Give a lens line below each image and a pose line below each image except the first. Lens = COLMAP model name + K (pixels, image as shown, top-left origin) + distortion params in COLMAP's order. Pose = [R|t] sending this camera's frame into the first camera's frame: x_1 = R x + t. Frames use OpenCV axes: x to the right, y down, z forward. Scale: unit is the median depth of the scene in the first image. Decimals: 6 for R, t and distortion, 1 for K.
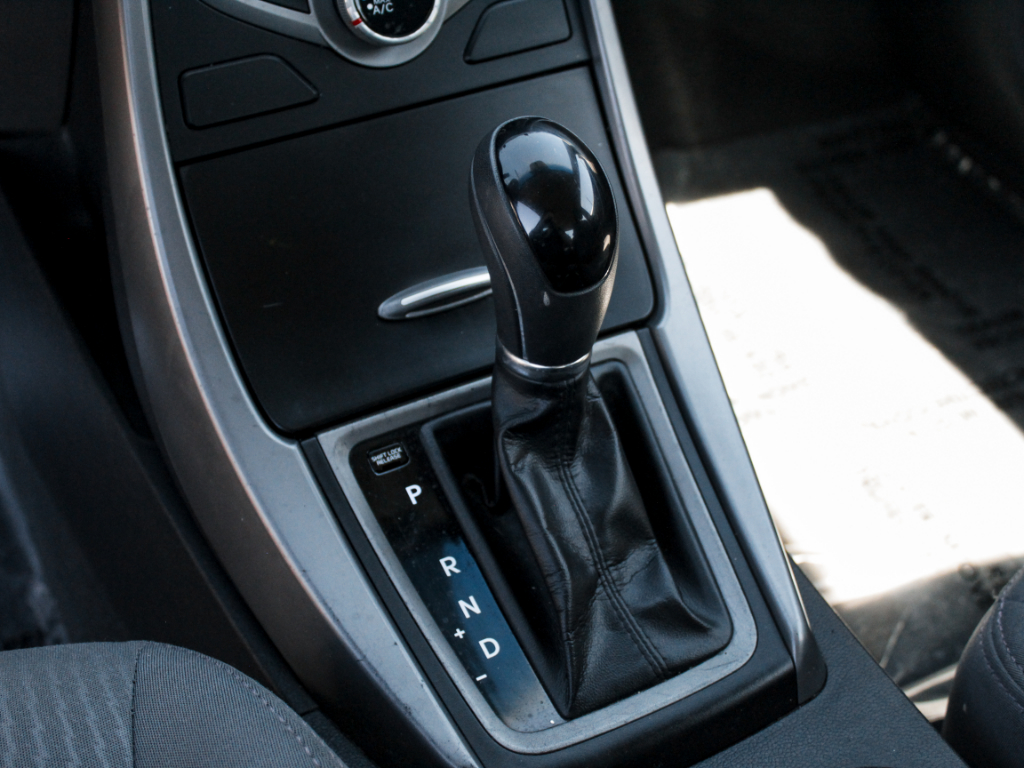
lens RADIAL K [[1431.1, 0, 512.0], [0, 1431.1, 384.0], [0, 0, 1]] dist [-0.079376, 0.107985]
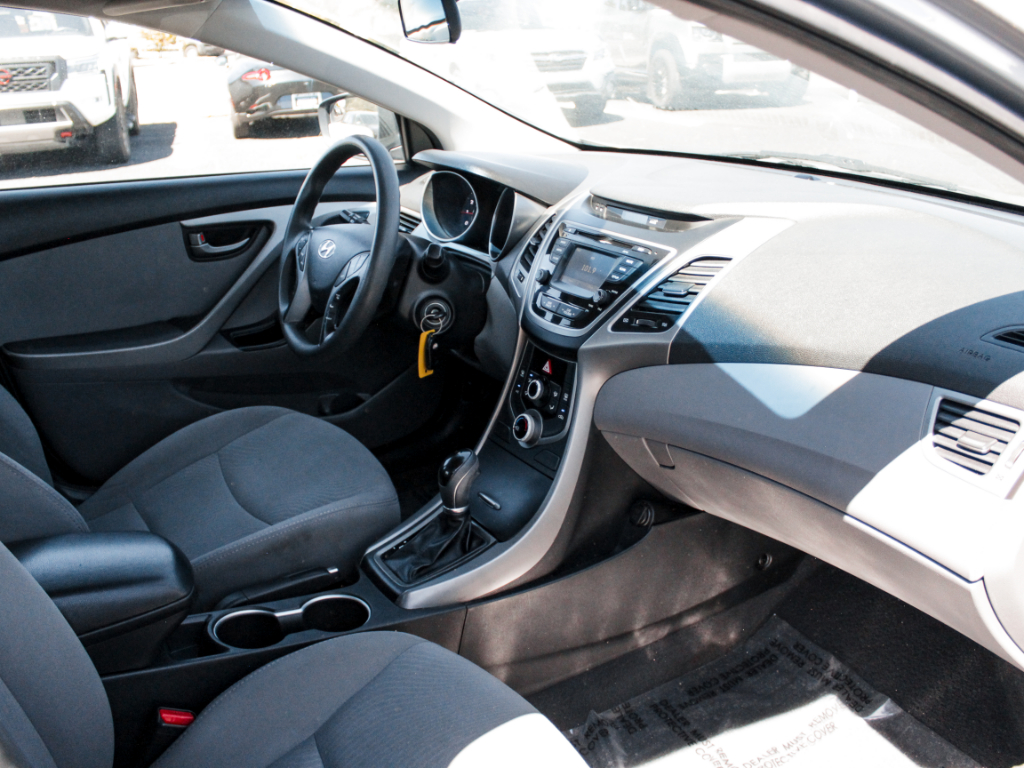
lens RADIAL K [[944.3, 0, 512.0], [0, 944.3, 384.0], [0, 0, 1]] dist [-0.168977, 0.144046]
pose [[0.073357, 0.334967, -0.939370, 2.235394], [-0.633875, 0.742840, 0.215387, -0.886091], [0.769949, 0.579643, 0.266819, 0.243861]]
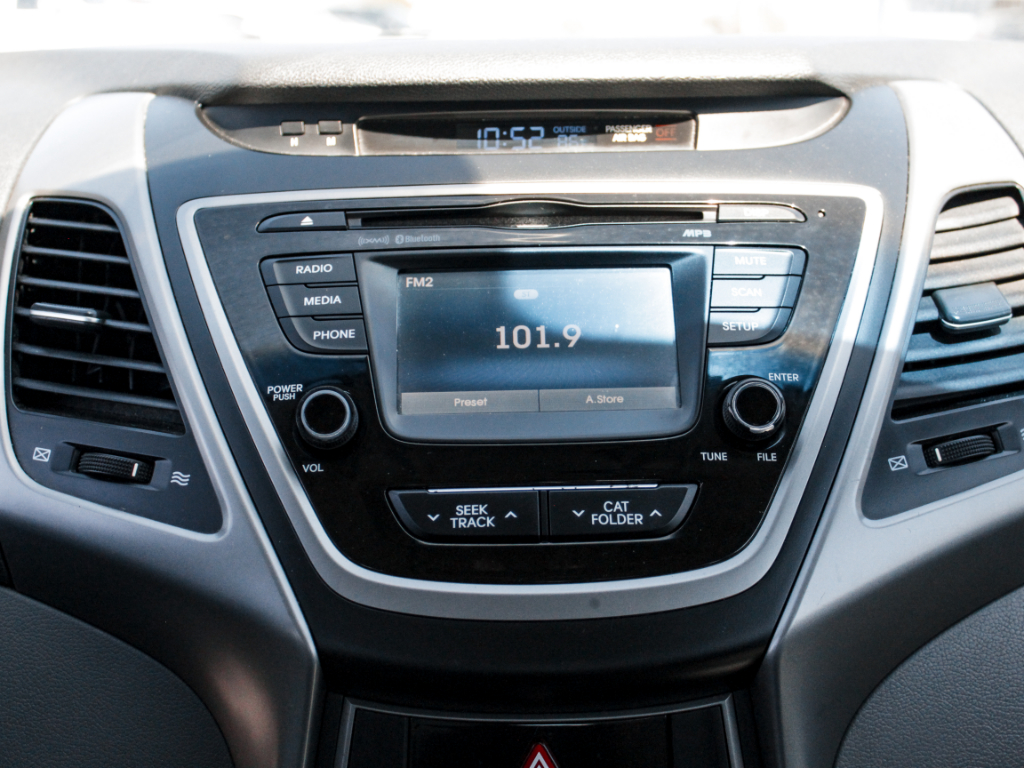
lens RADIAL K [[1431.1, 0, 512.0], [0, 1431.1, 384.0], [0, 0, 1]] dist [-0.079376, 0.107985]
pose [[0.895011, 0.073671, -0.439917, 0.231209], [-0.268174, 0.876980, -0.398735, -0.301273], [0.356423, 0.474847, 0.804663, 0.137564]]
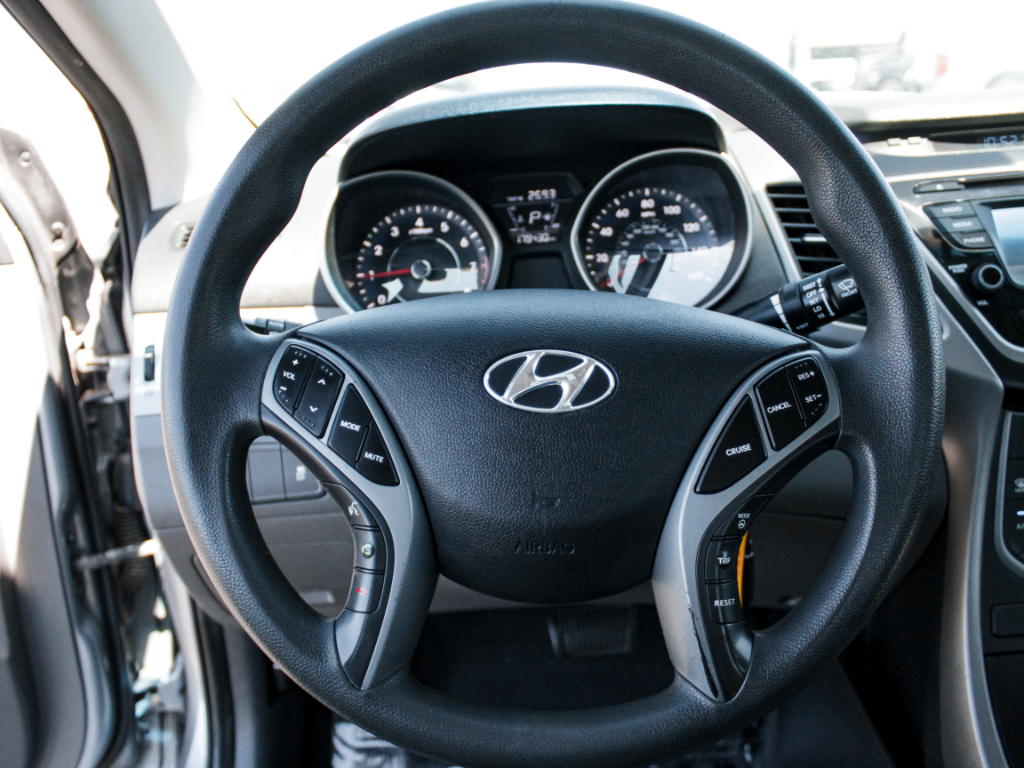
lens RADIAL K [[944.3, 0, 512.0], [0, 944.3, 384.0], [0, 0, 1]] dist [-0.168977, 0.144046]
pose [[0.872560, 0.048145, -0.486129, -0.214352], [-0.232904, 0.915750, -0.327349, 0.048648], [0.429412, 0.398853, 0.810260, -0.345794]]
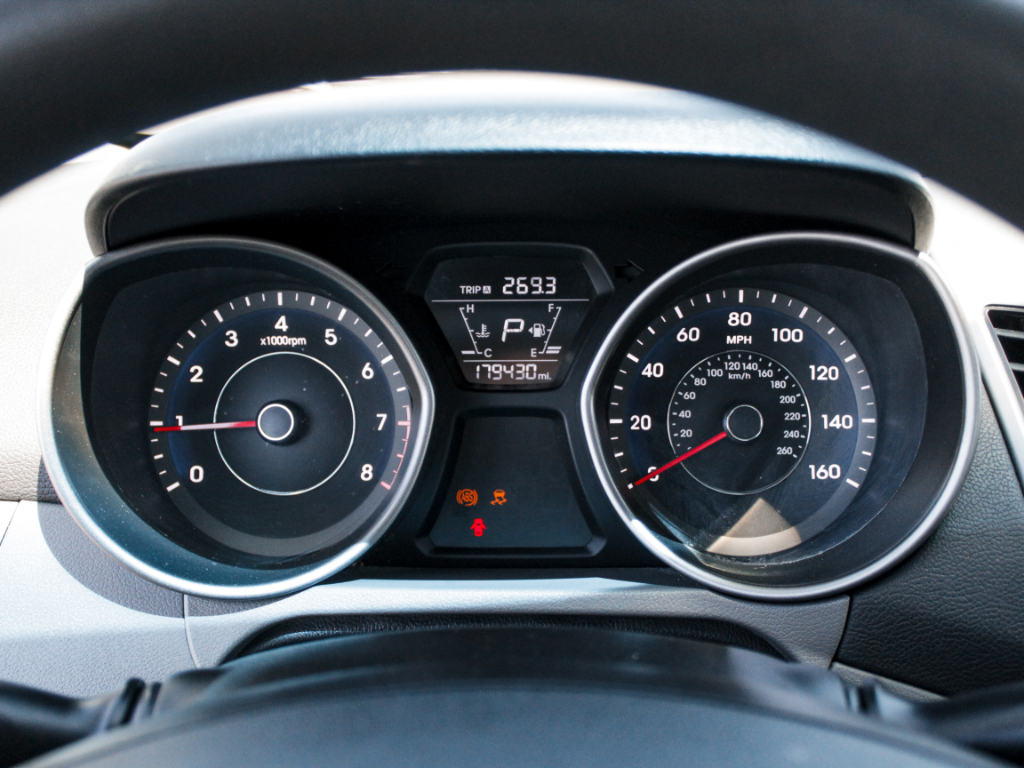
lens RADIAL K [[1218.4, 0, 512.0], [0, 1218.4, 384.0], [0, 0, 1]] dist [-0.108772, 0.008738]
pose [[0.872545, 0.104456, -0.477235, -0.446533], [-0.291223, 0.895544, -0.336439, -0.313421], [0.392242, 0.432540, 0.811822, -0.006016]]
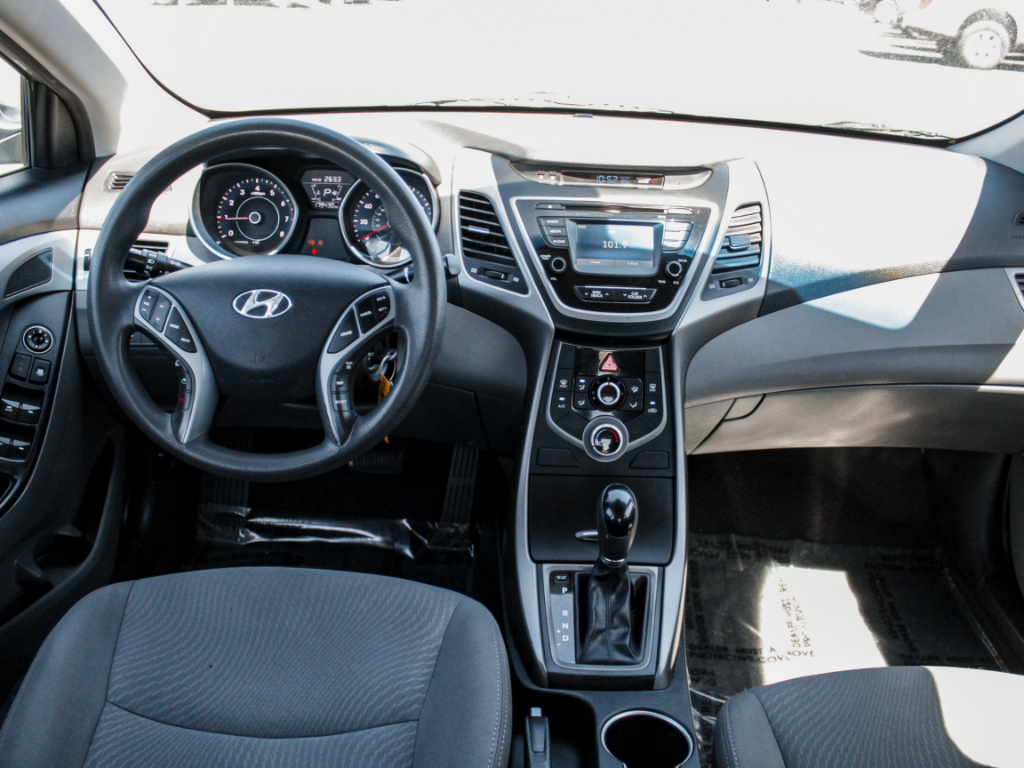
lens RADIAL K [[944.3, 0, 512.0], [0, 944.3, 384.0], [0, 0, 1]] dist [-0.168977, 0.144046]
pose [[0.880699, 0.204064, -0.427466, 0.620022], [-0.320979, 0.920759, -0.221755, 0.152638], [0.348341, 0.332507, 0.876412, -1.005511]]
